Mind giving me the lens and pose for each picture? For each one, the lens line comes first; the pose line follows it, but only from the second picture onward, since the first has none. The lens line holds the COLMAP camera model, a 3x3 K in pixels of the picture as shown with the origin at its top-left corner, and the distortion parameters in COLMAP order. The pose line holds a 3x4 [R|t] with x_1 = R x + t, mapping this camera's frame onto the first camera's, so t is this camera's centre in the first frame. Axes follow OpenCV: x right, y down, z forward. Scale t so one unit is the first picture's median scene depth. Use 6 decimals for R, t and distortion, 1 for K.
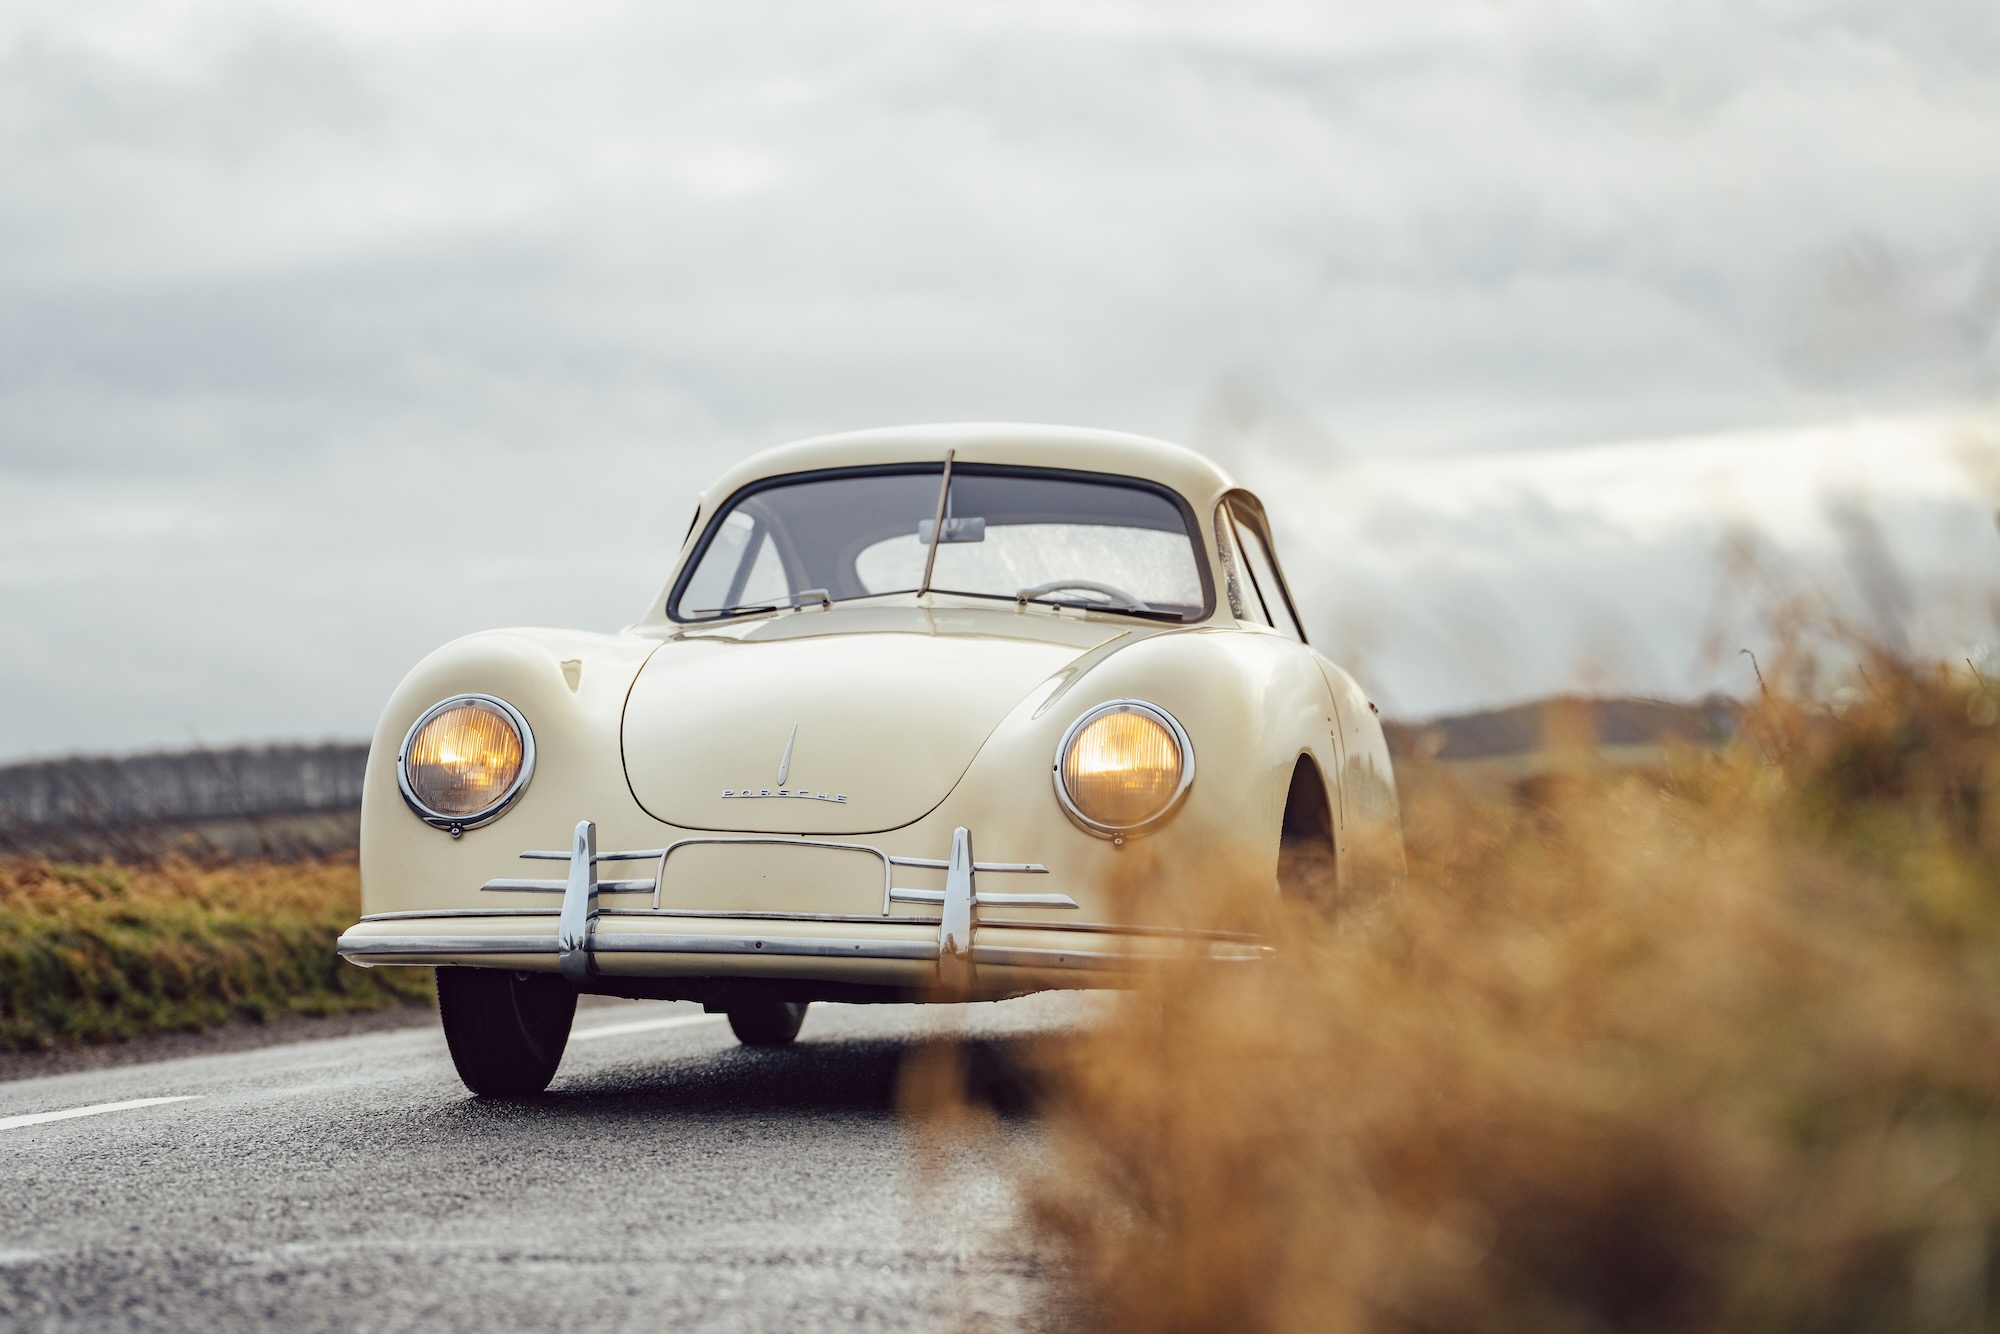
lens RADIAL K [[5126.5, 0, 949.6], [0, 5126.5, 603.2], [0, 0, 1]] dist [0.614651, 0.000000]
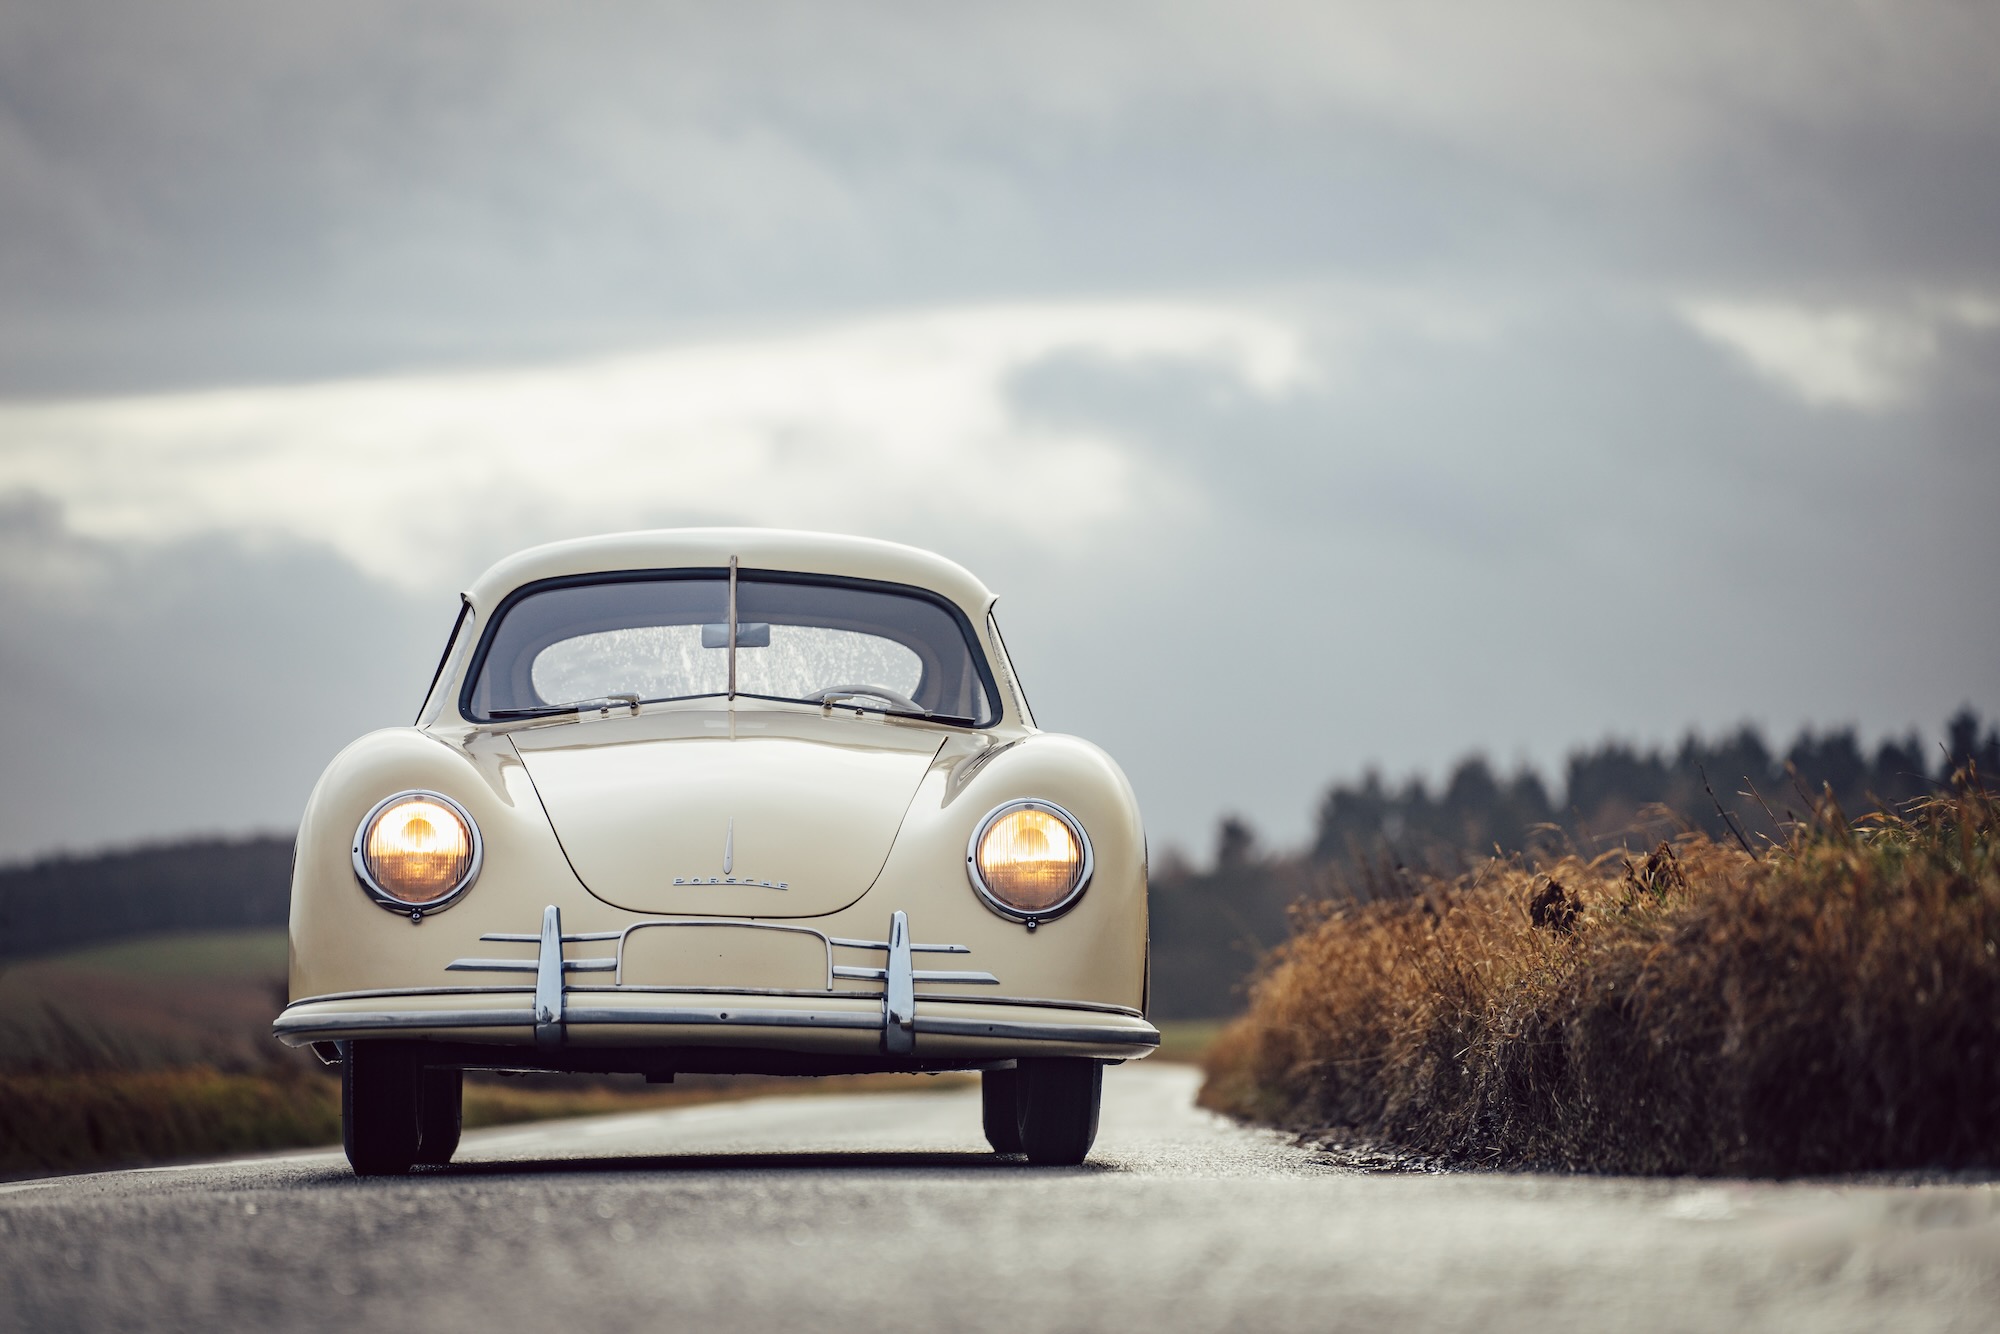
lens RADIAL K [[9993.2, 0, 914.2], [0, 9993.2, 632.9], [0, 0, 1]] dist [3.195662, 0.000000]
pose [[0.978707, 0.010524, 0.204992, -0.425560], [-0.010056, 0.999944, -0.003323, -0.009447], [-0.205015, 0.001191, 0.978758, -1.094073]]
